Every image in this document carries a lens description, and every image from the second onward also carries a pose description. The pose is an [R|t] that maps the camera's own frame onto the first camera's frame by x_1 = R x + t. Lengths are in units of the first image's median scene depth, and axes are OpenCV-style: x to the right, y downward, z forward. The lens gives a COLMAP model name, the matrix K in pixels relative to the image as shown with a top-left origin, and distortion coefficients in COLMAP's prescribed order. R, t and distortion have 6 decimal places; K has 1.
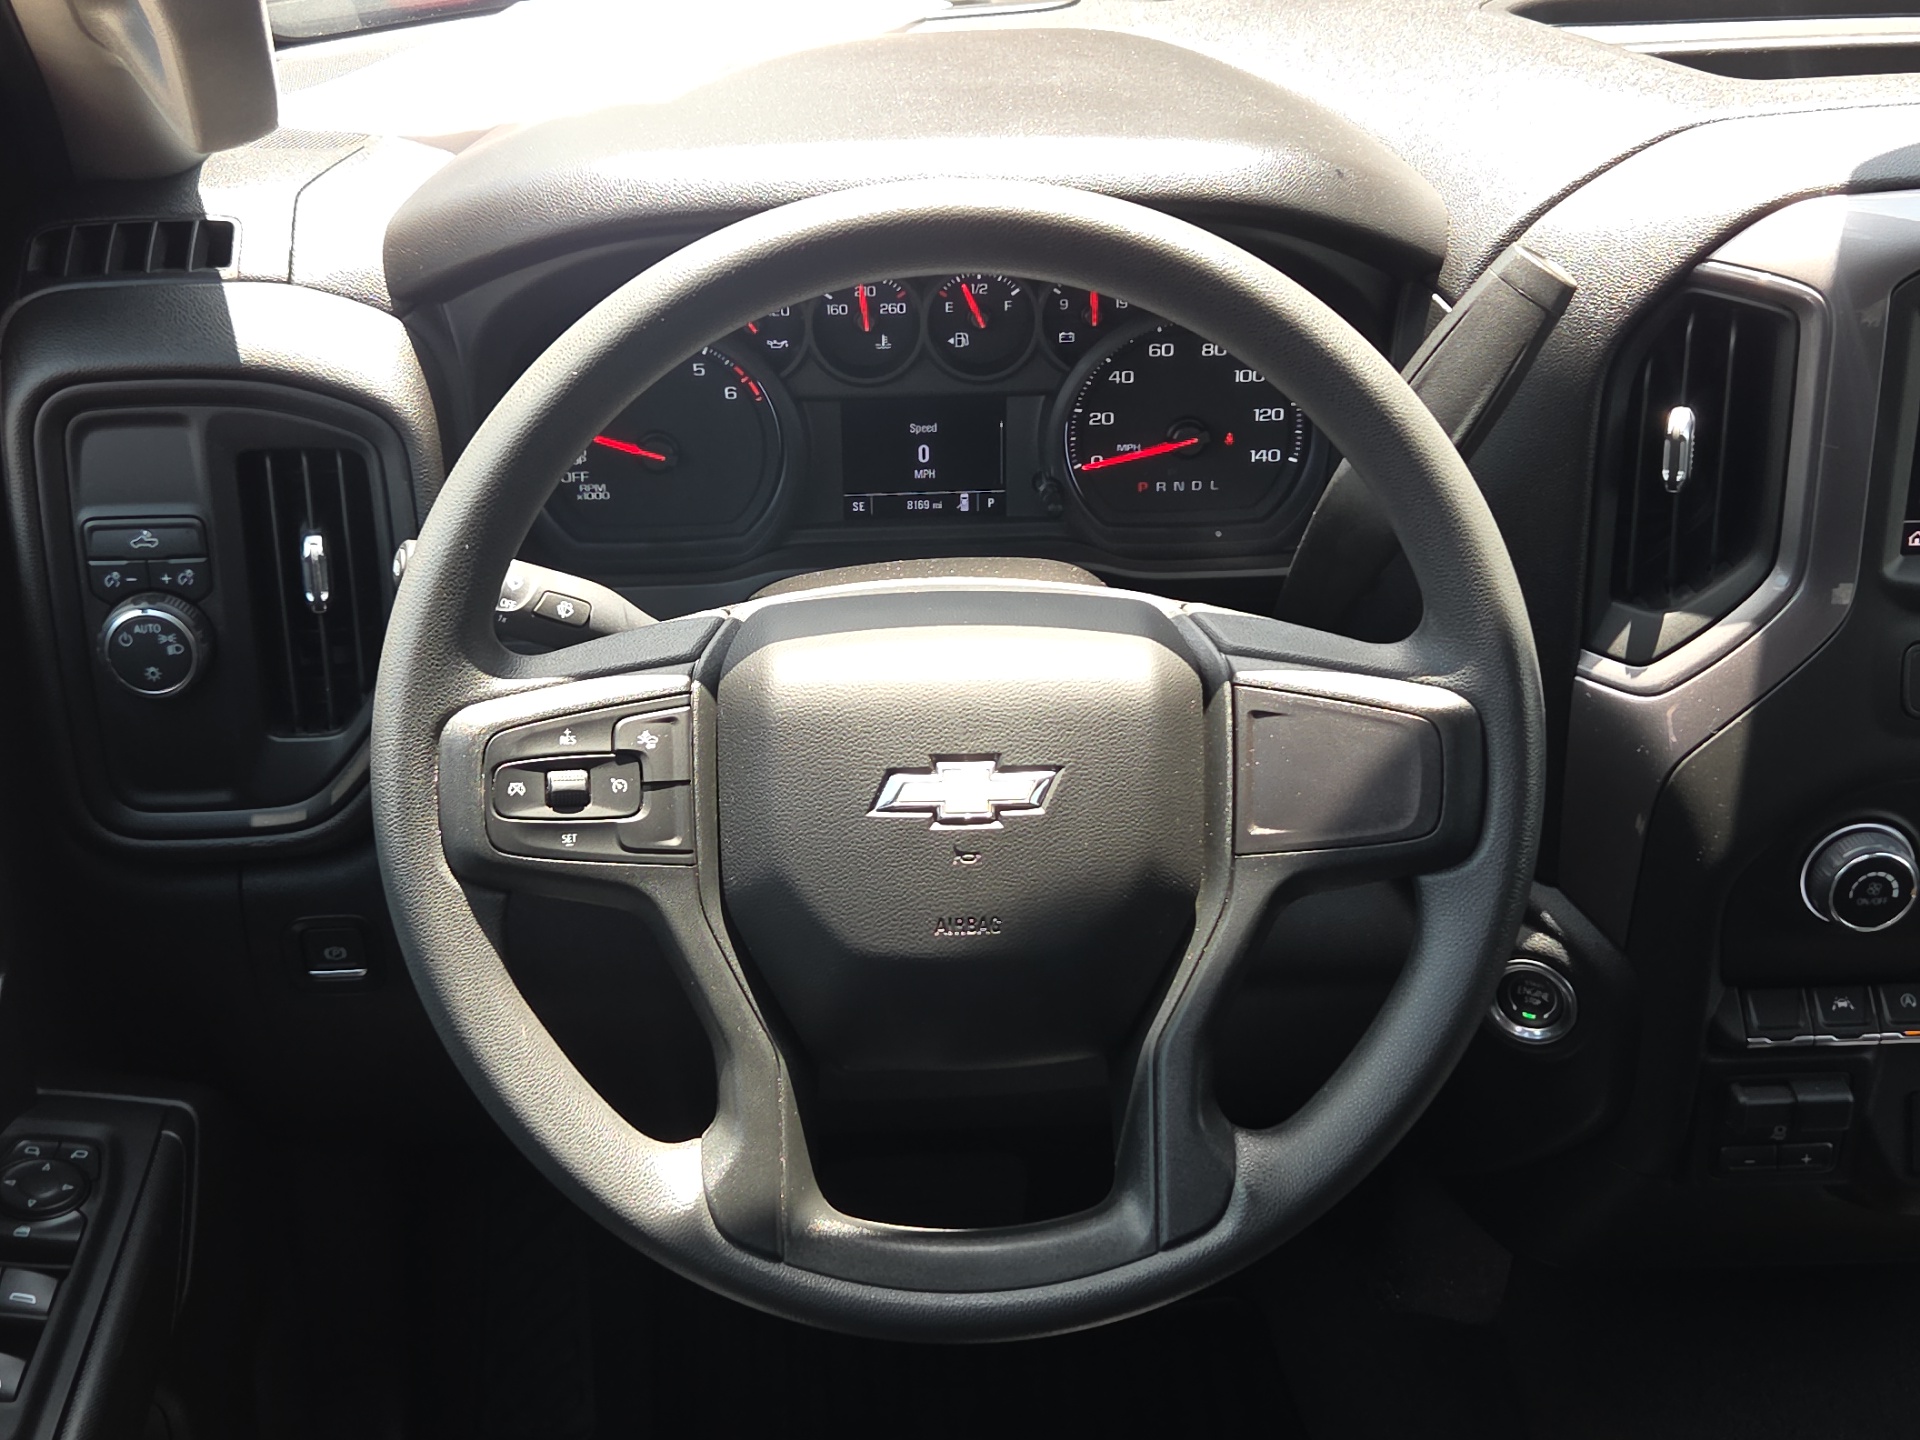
lens RADIAL K [[2458.7, 0, 984.9], [0, 2458.7, 699.8], [0, 0, 1]] dist [0.077596, 0.000000]
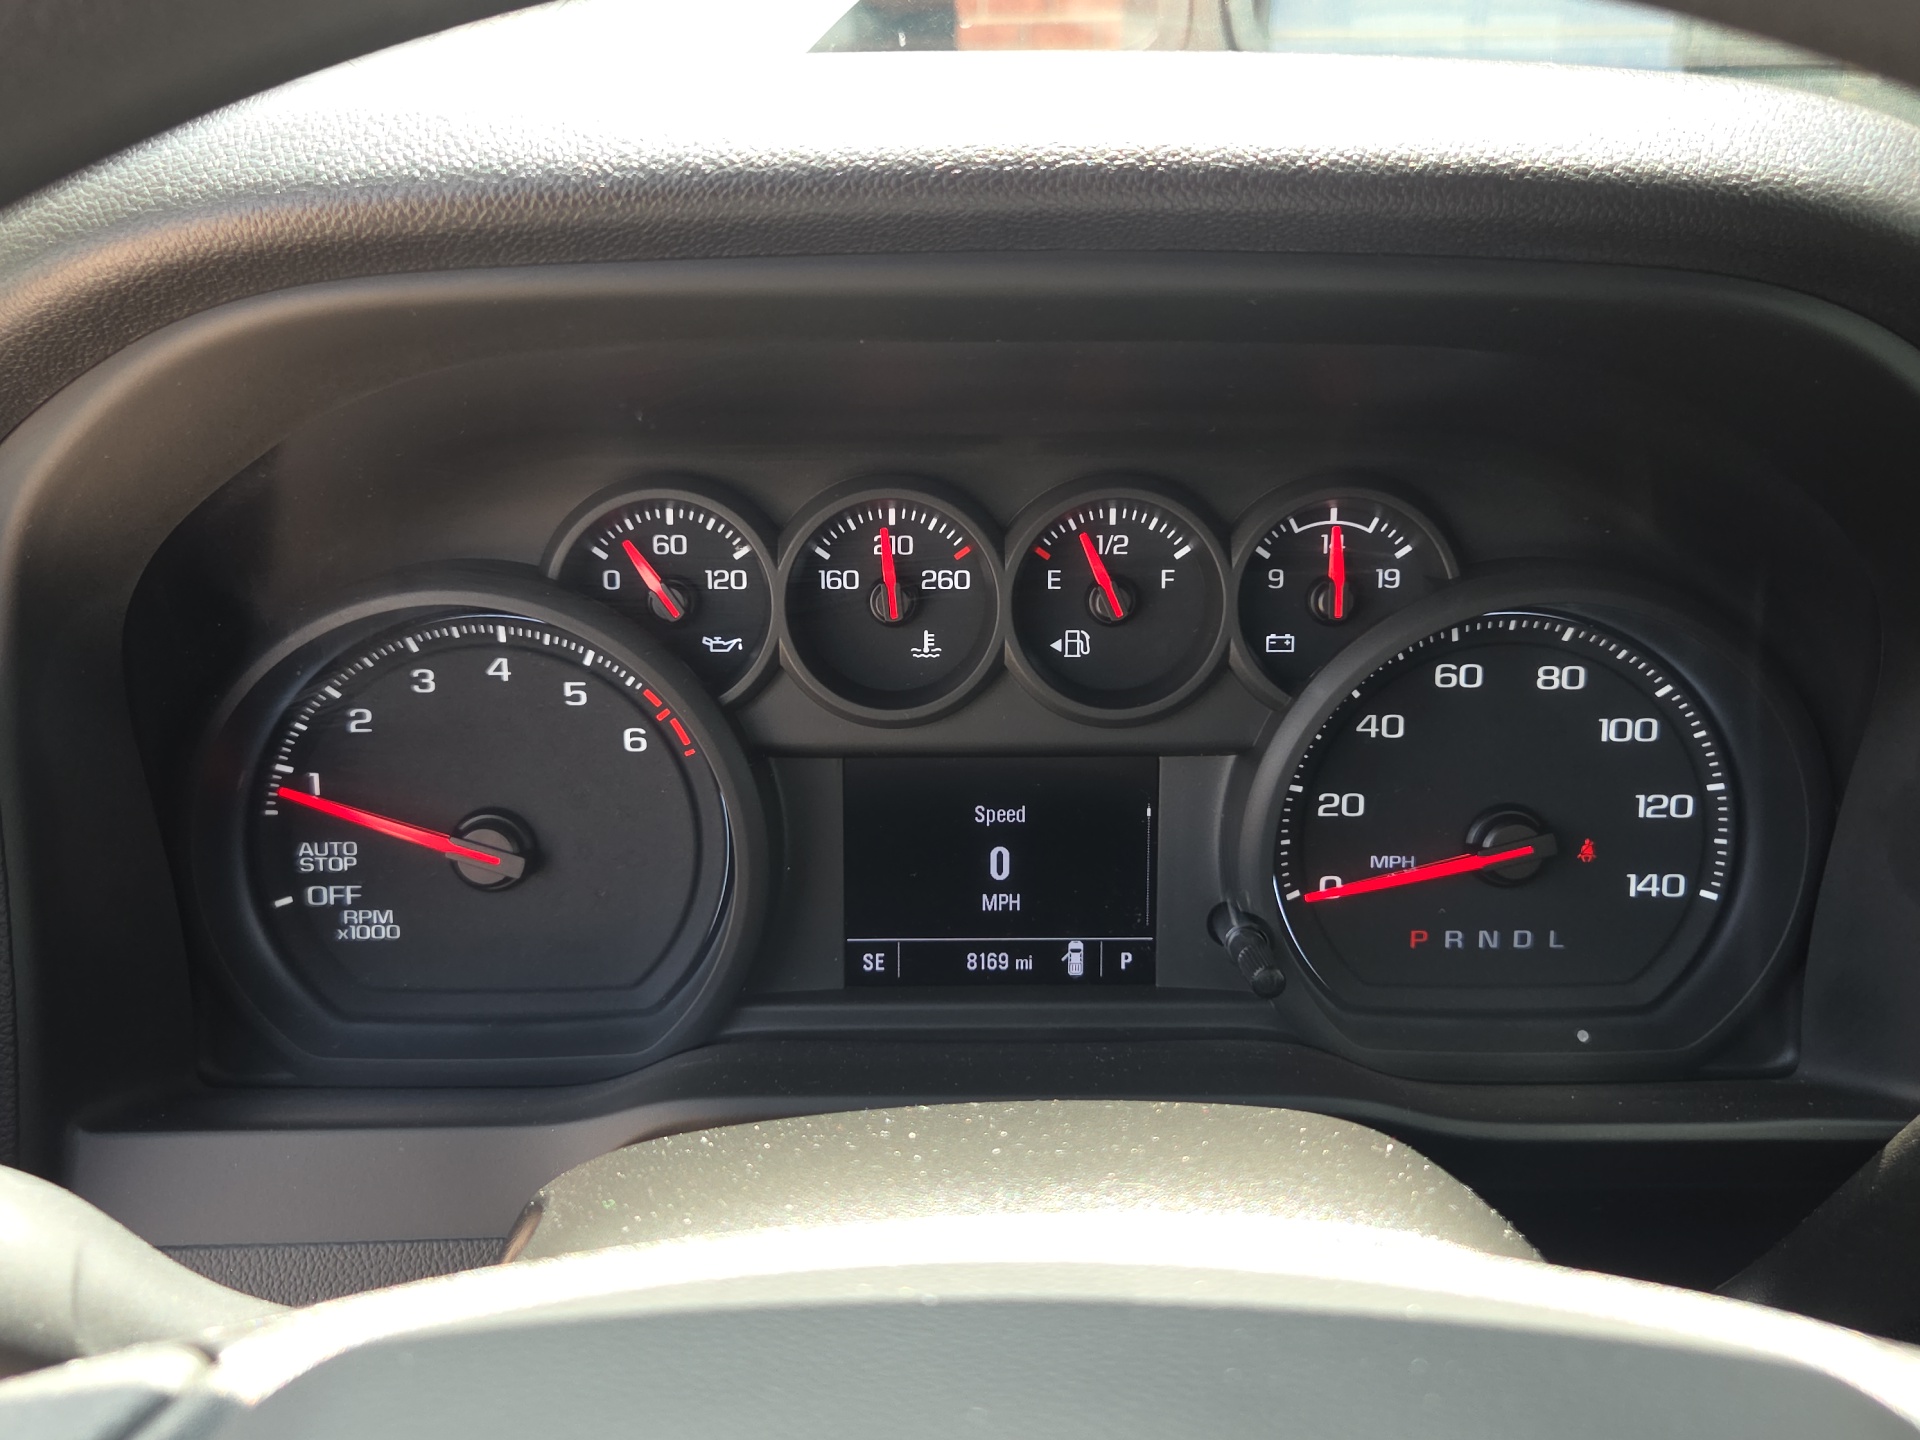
lens RADIAL K [[1642.6, 0, 980.8], [0, 1642.6, 710.5], [0, 0, 1]] dist [0.063341, -0.018585]
pose [[0.998412, 0.015916, -0.054039, -0.011450], [-0.027757, 0.973724, -0.226035, -0.057180], [0.049022, 0.227176, 0.972619, 0.710102]]
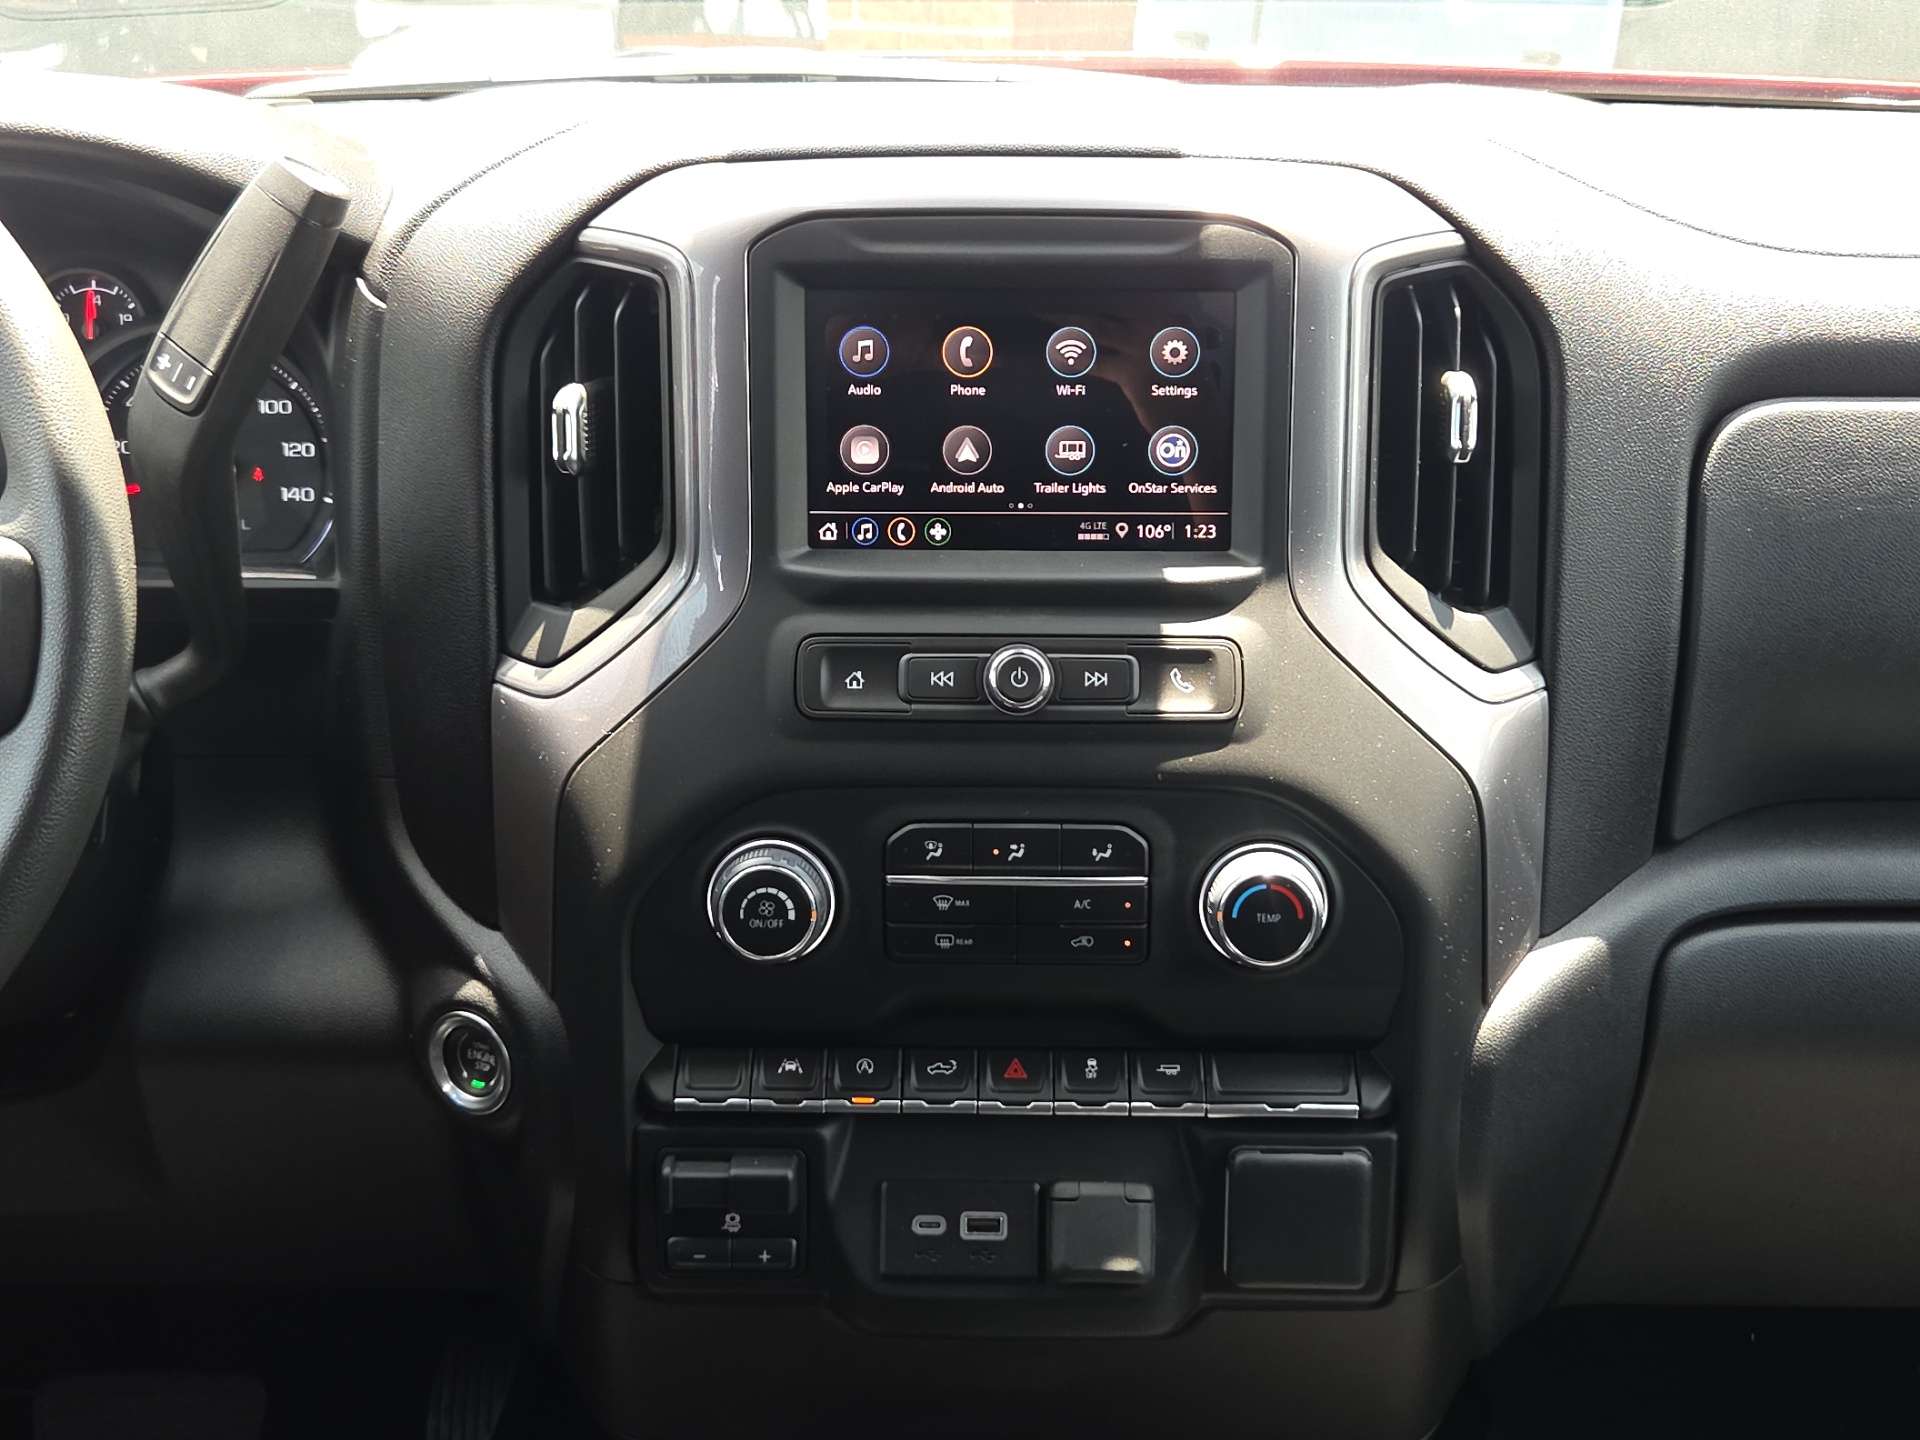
lens RADIAL K [[2458.7, 0, 965.0], [0, 2458.7, 686.3], [0, 0, 1]] dist [0.077596, 0.000000]
pose [[0.996700, 0.028673, -0.075940, 0.490279], [-0.044813, 0.974414, -0.220250, 0.188708], [0.067682, 0.222926, 0.972483, 0.119881]]
